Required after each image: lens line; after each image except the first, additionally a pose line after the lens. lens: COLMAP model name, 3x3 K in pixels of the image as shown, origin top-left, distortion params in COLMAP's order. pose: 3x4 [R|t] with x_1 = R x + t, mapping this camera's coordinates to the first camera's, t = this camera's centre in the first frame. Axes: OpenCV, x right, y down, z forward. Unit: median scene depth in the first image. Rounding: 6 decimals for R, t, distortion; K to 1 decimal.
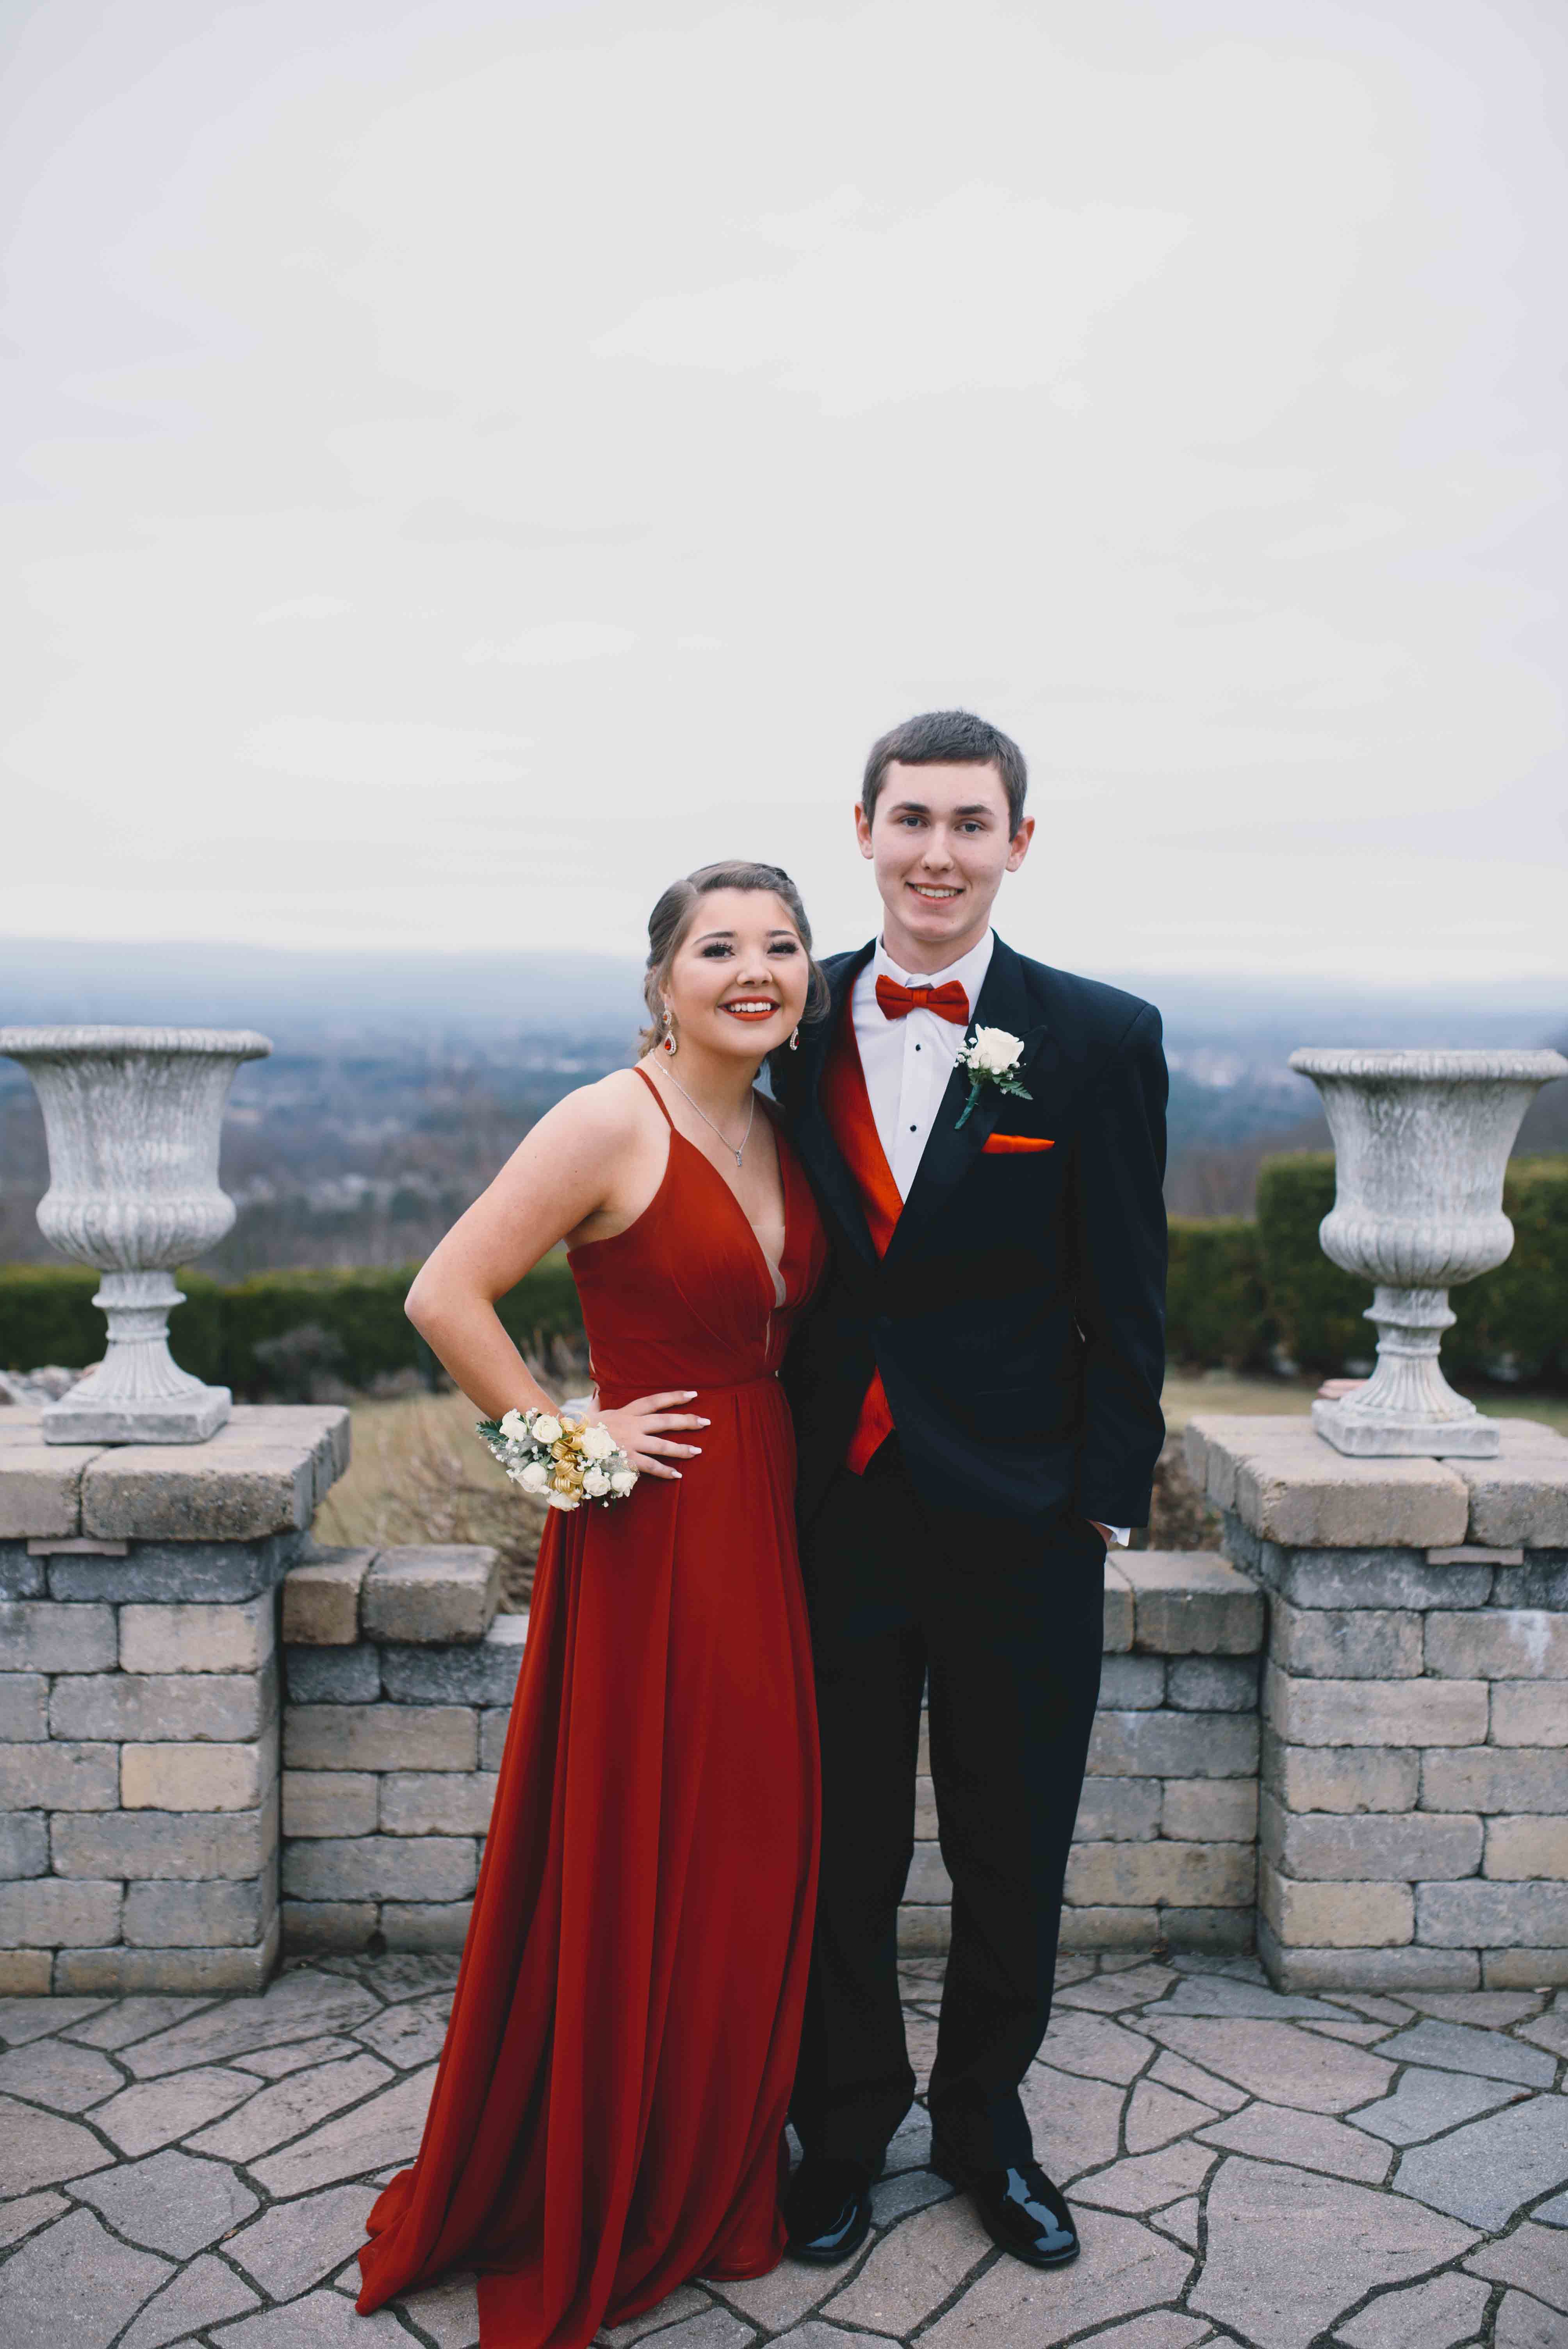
lens RADIAL K [[2244.1, 0, 791.2], [0, 2244.1, 1170.8], [0, 0, 1]] dist [-0.067576, 0.100575]
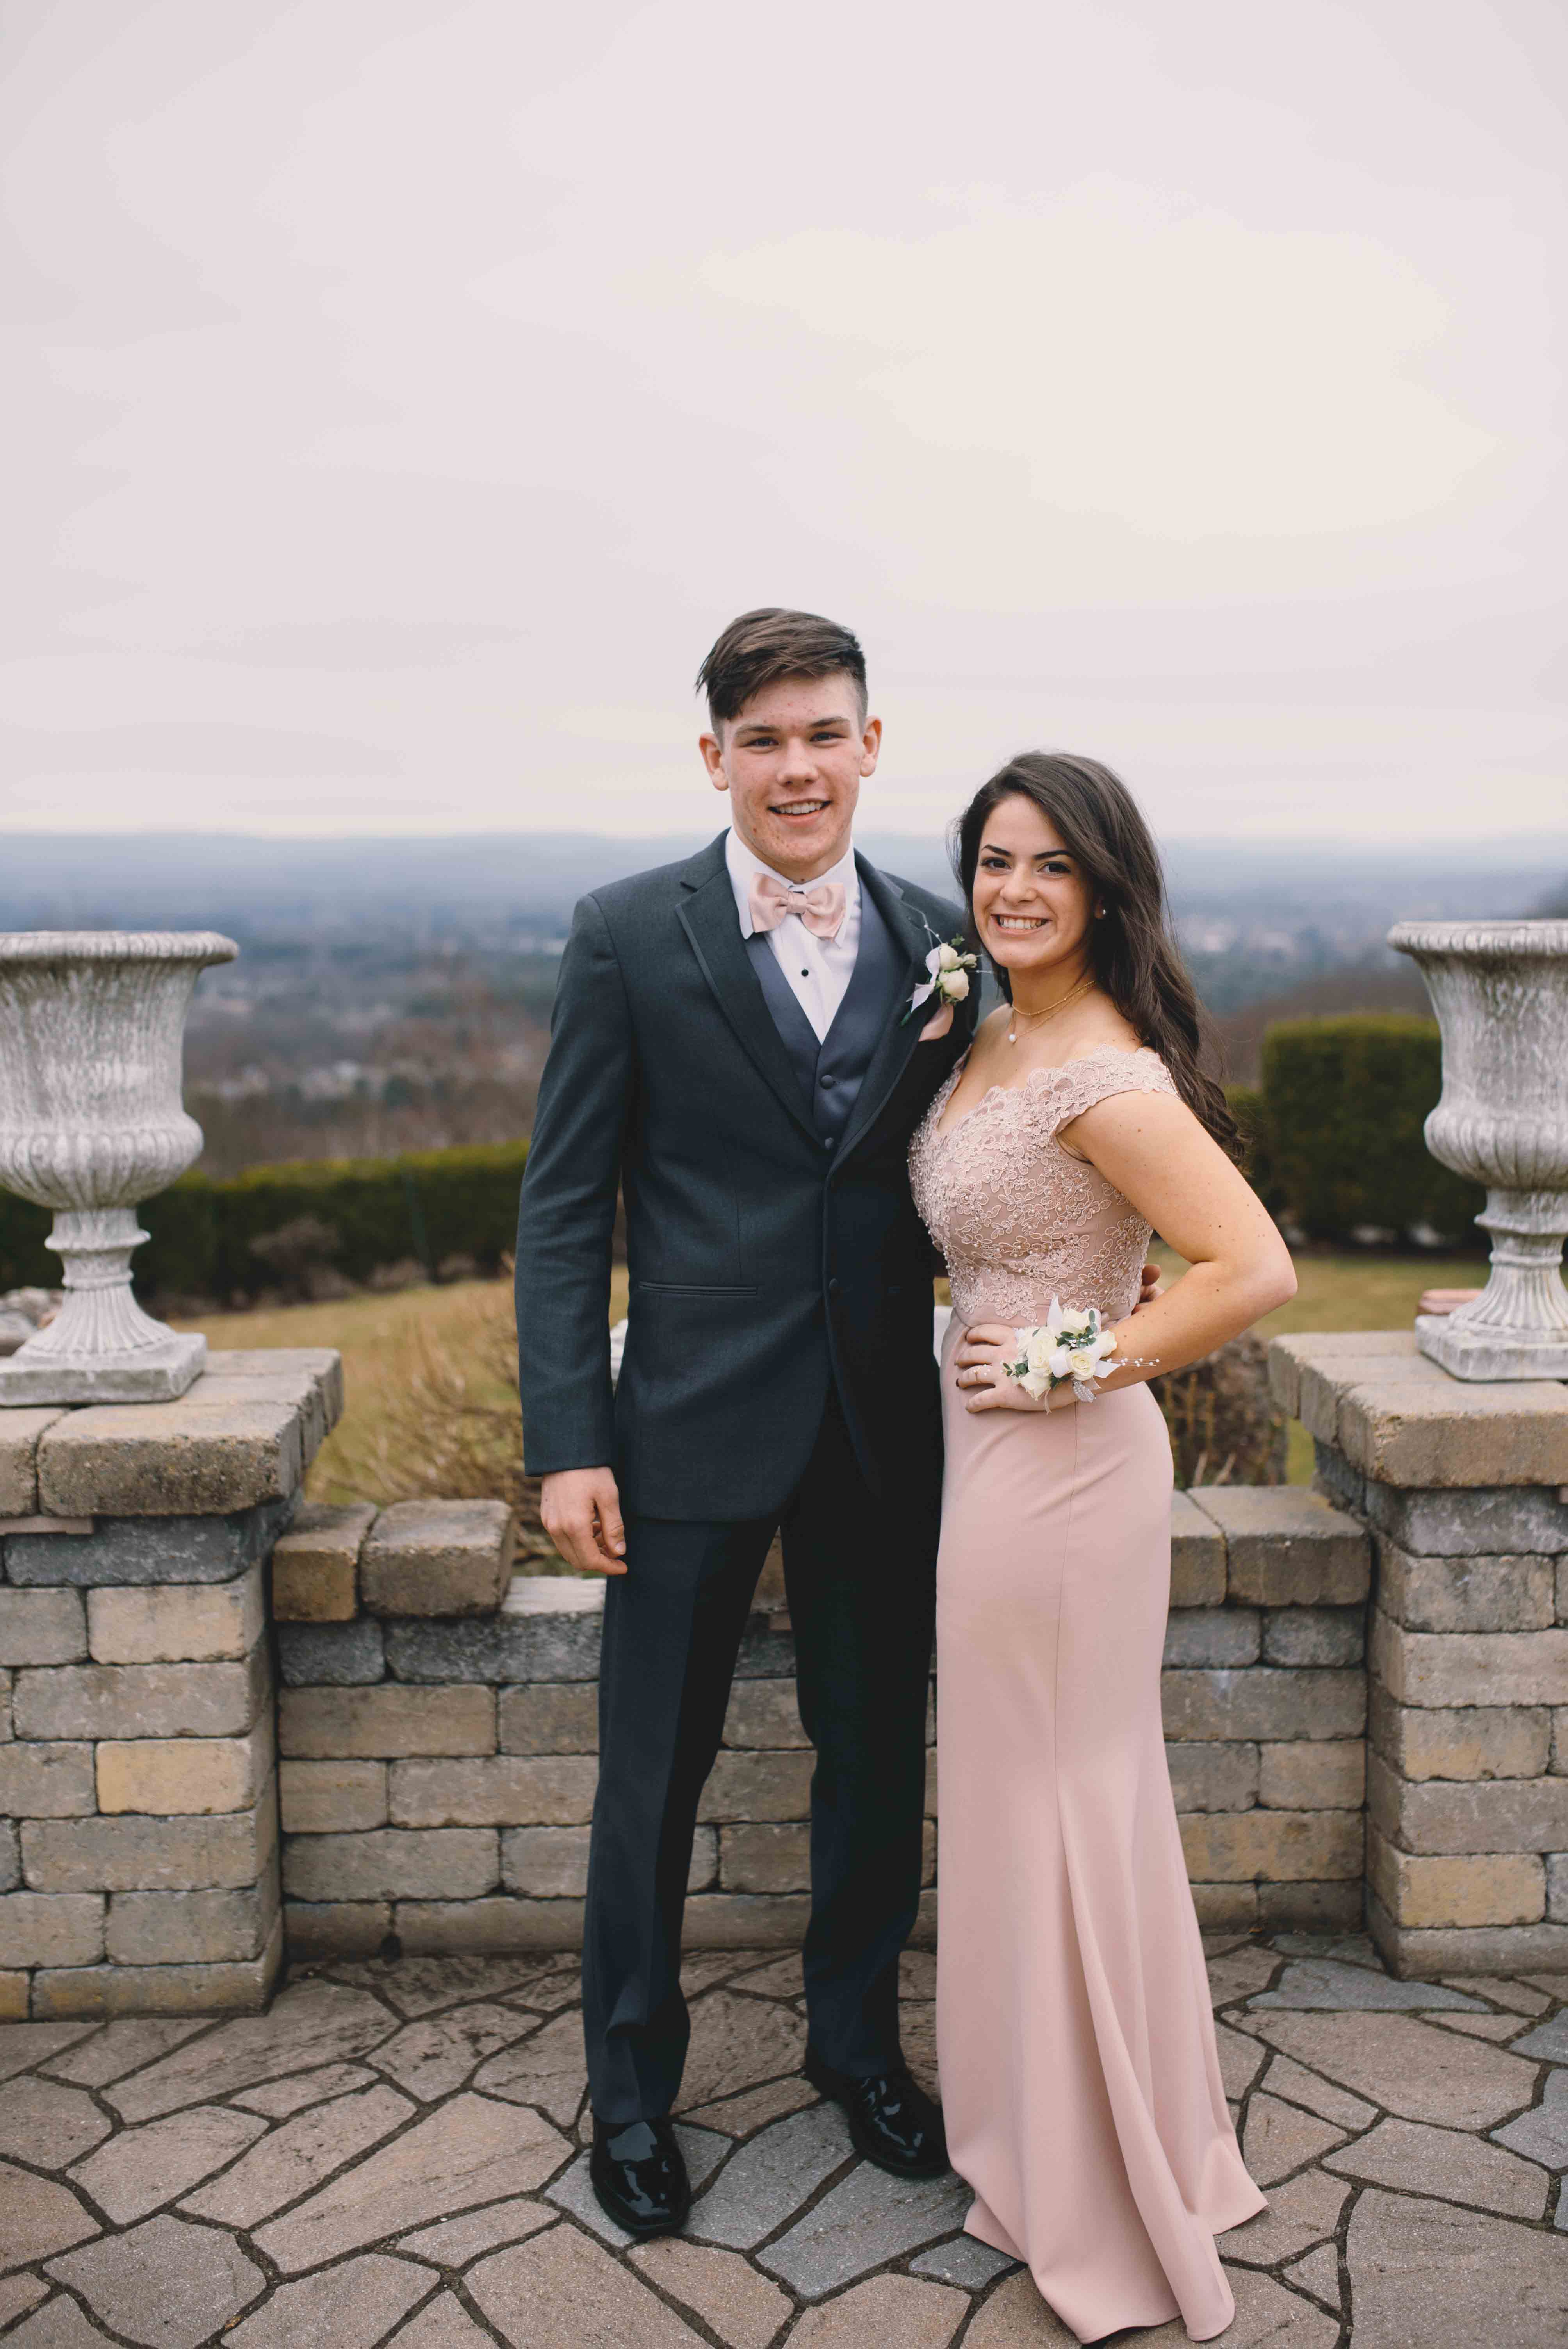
lens RADIAL K [[2244.1, 0, 791.2], [0, 2244.1, 1170.8], [0, 0, 1]] dist [-0.067576, 0.100575]
pose [[0.999677, -0.025349, 0.001849, -0.018663], [0.025209, 0.998155, 0.055243, -0.012291], [-0.003246, -0.055179, 0.998471, 0.121561]]
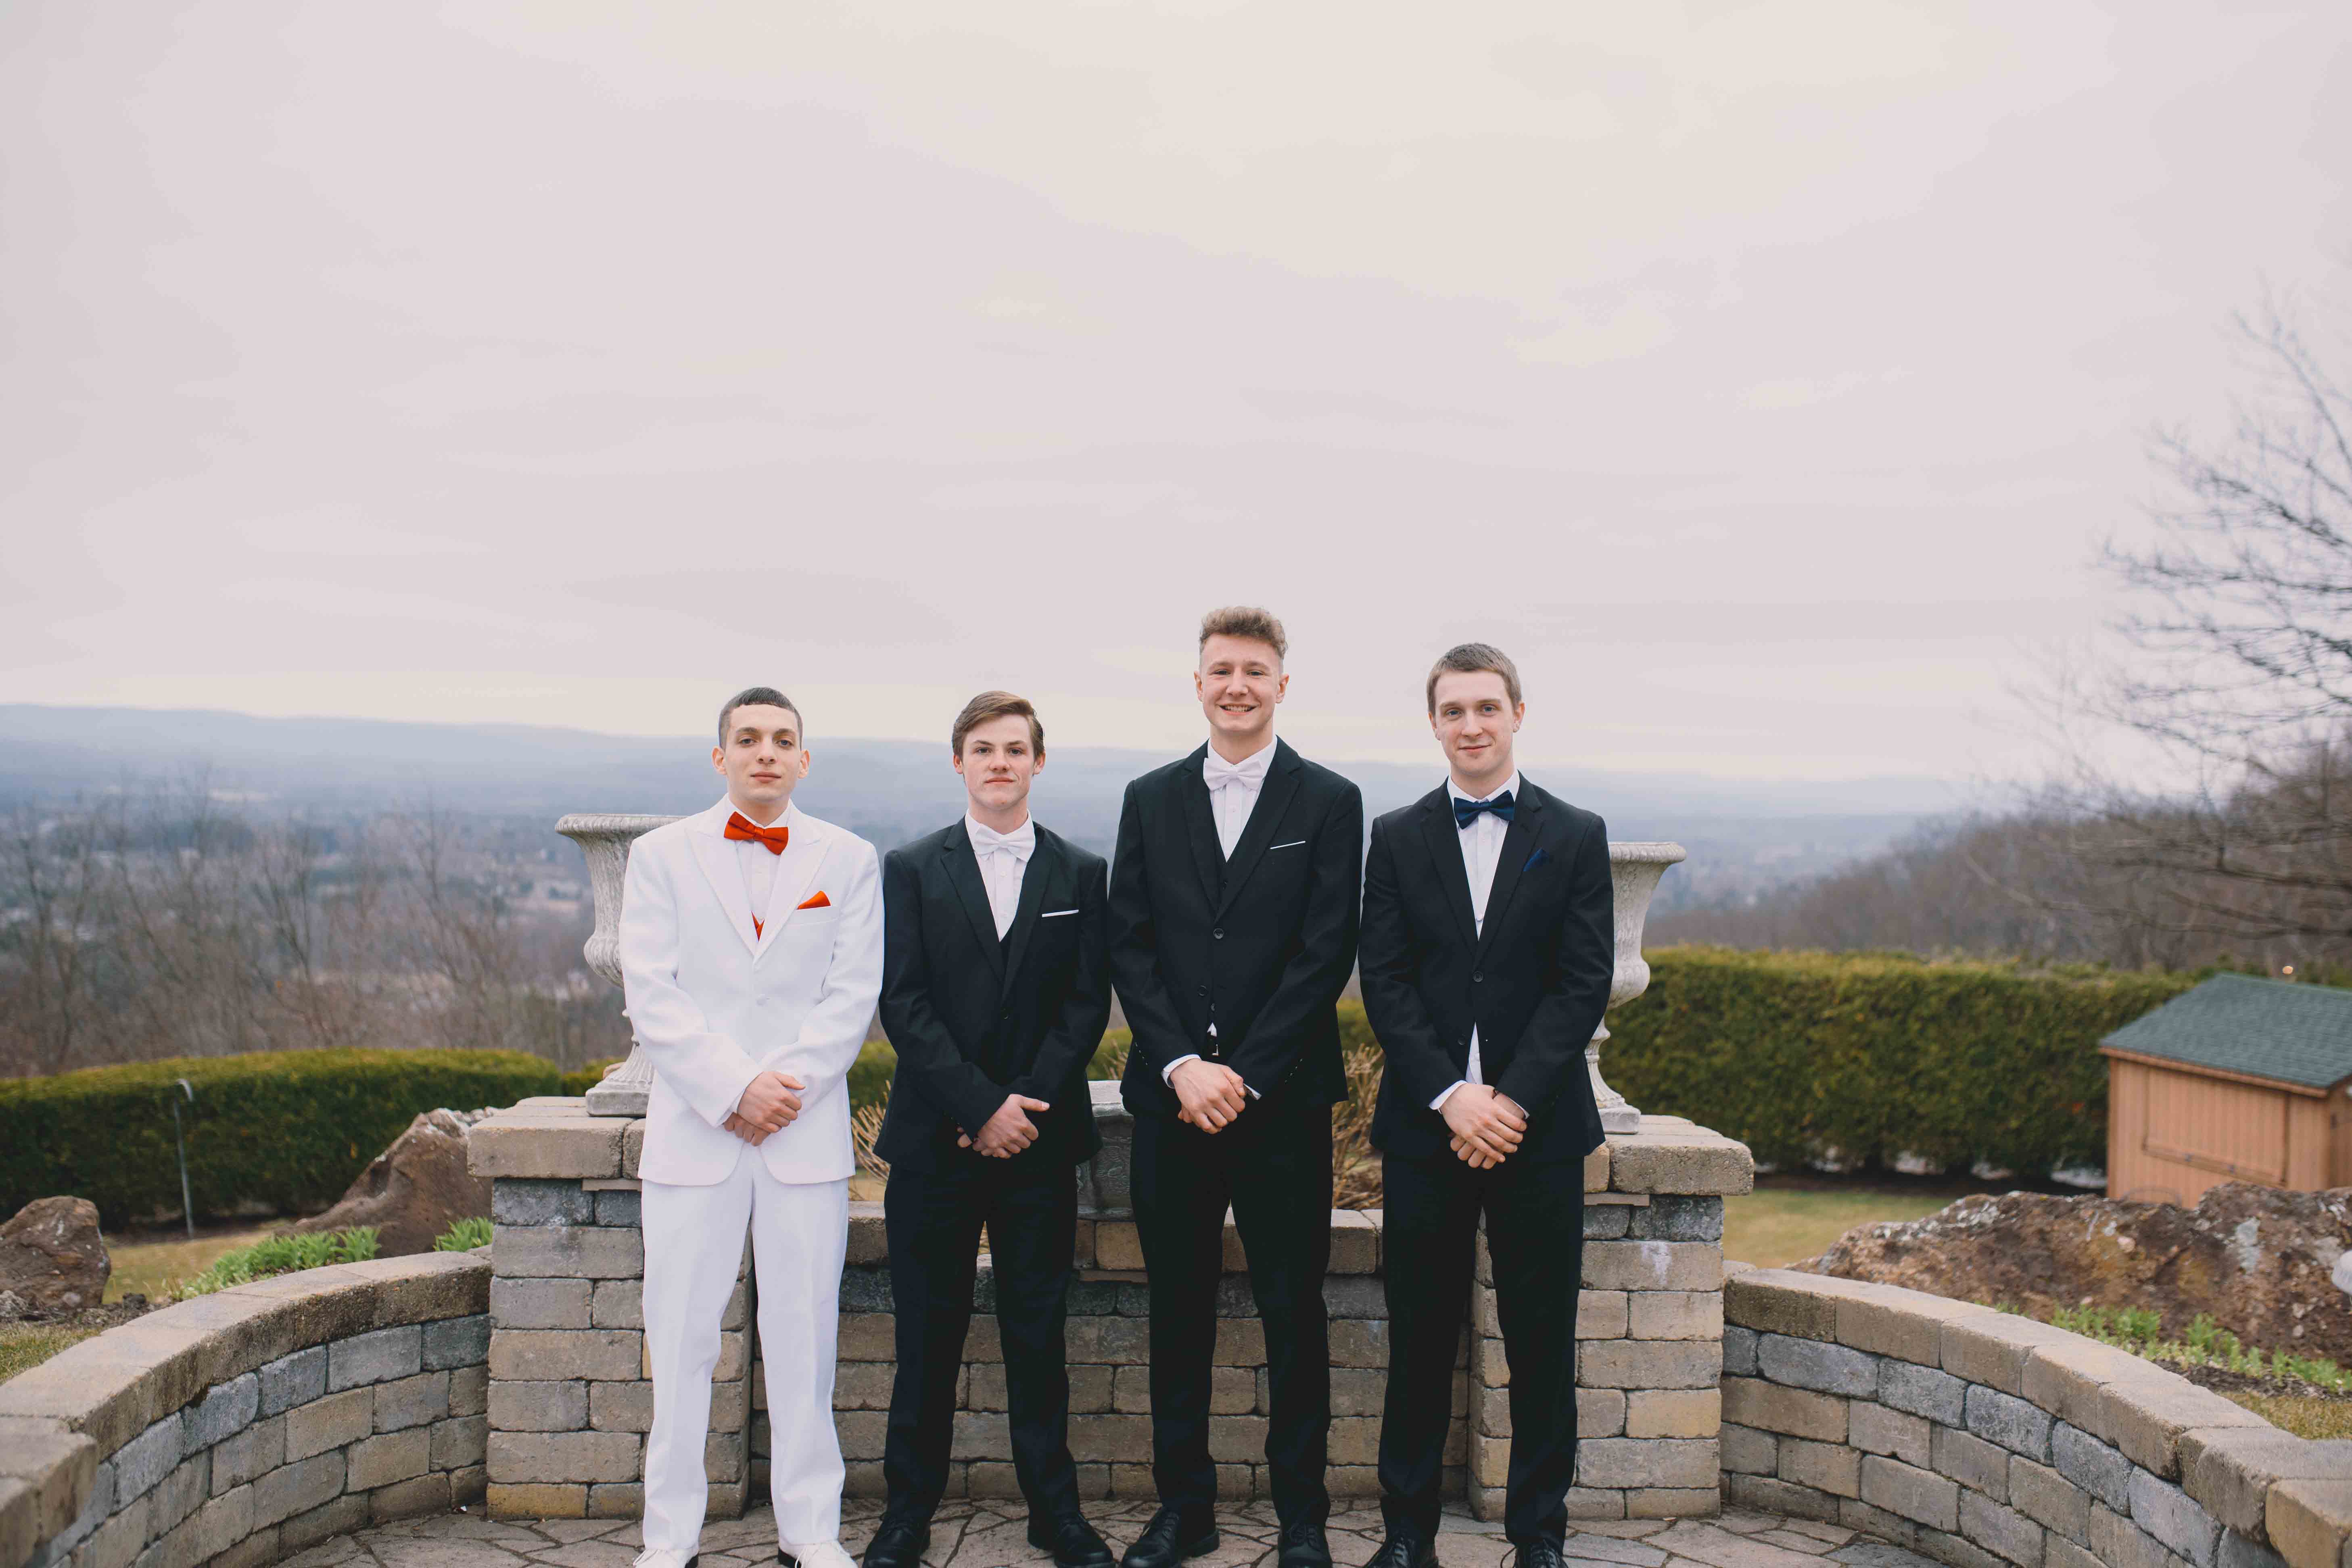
lens RADIAL K [[2316.2, 0, 1214.7], [0, 2316.2, 764.5], [0, 0, 1]] dist [-0.063217, 0.084004]
pose [[0.999300, 0.010798, 0.035811, -0.000987], [-0.007586, 0.996035, -0.088642, 0.030008], [-0.036626, 0.088309, 0.995420, -0.458790]]
